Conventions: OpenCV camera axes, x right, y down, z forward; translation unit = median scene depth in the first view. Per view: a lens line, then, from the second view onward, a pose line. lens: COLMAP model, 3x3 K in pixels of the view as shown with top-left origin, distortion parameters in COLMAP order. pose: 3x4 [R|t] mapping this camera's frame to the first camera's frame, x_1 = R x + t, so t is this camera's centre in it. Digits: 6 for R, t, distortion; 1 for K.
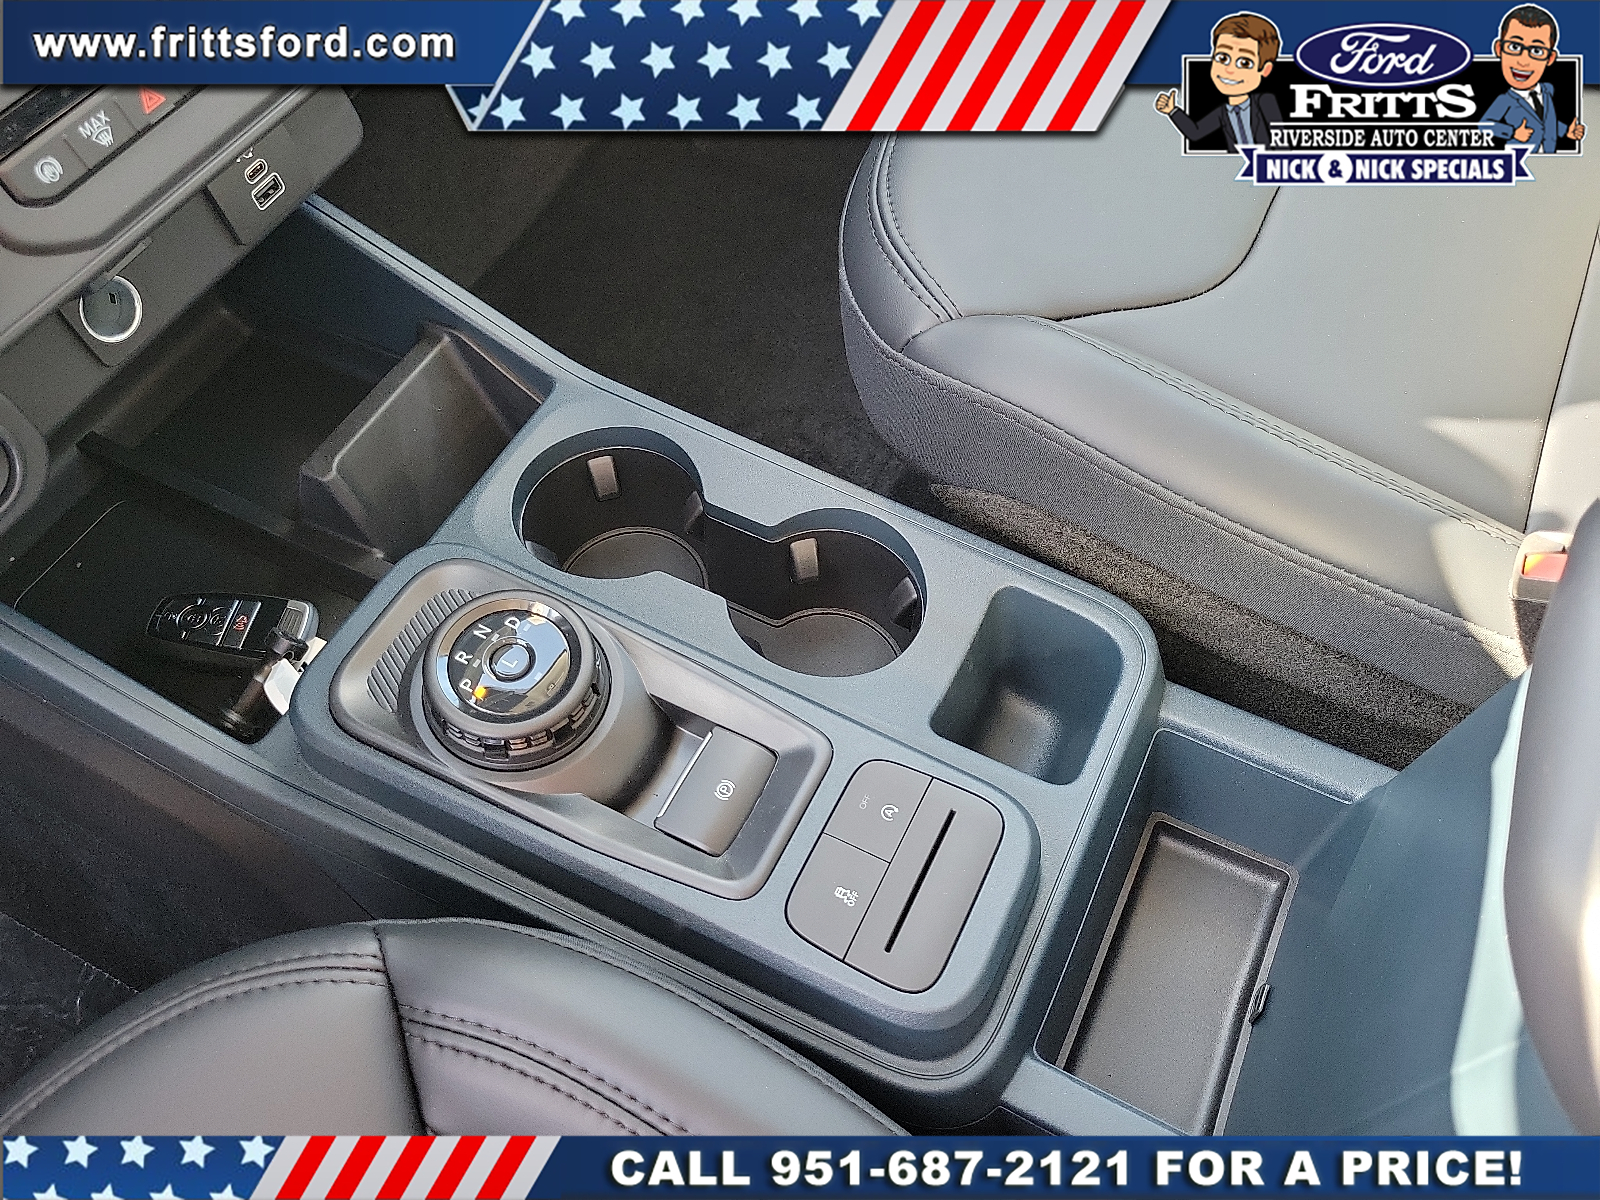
lens RADIAL K [[1128.6, 0, 800.0], [0, 1128.6, 600.0], [0, 0, 1]] dist [0.029930, -0.000723]
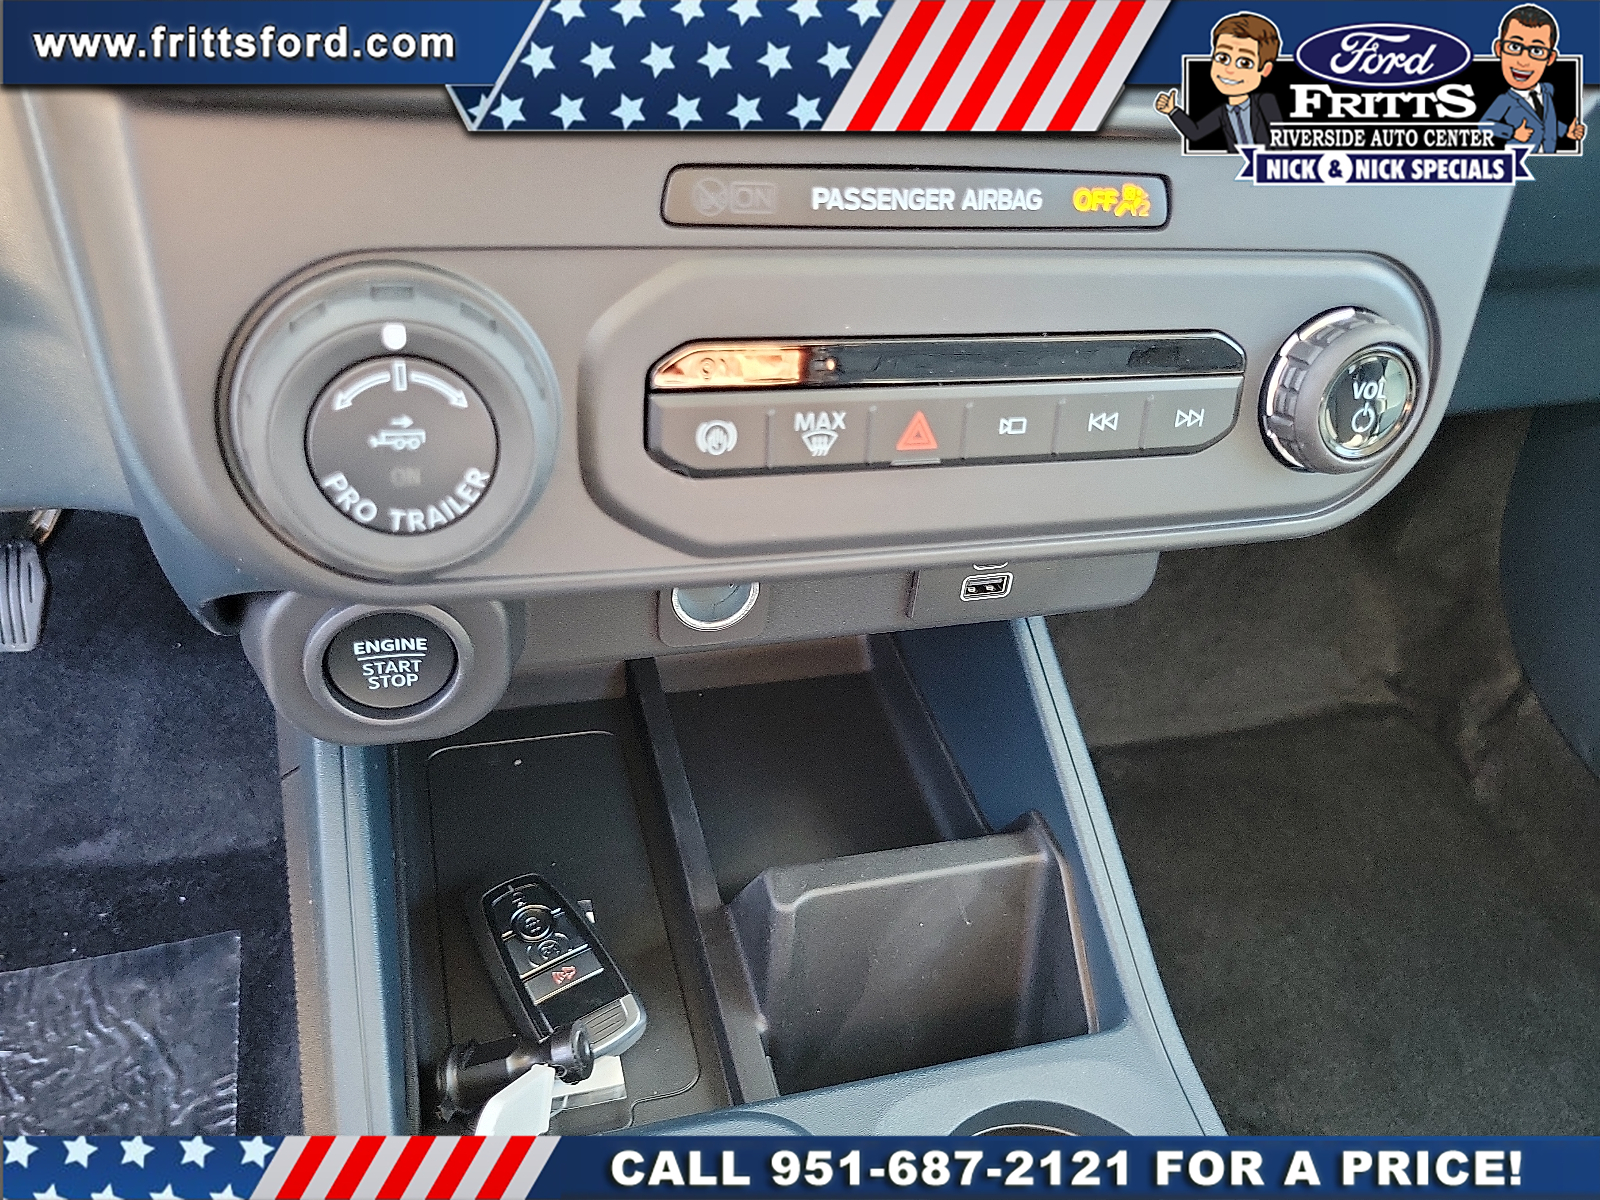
lens RADIAL K [[1128.6, 0, 800.0], [0, 1128.6, 600.0], [0, 0, 1]] dist [0.029930, -0.000723]
pose [[0.657563, 0.560004, -0.503991, -0.166215], [-0.699085, 0.702926, -0.131055, -0.164094], [0.280877, 0.438509, 0.853708, 0.328801]]
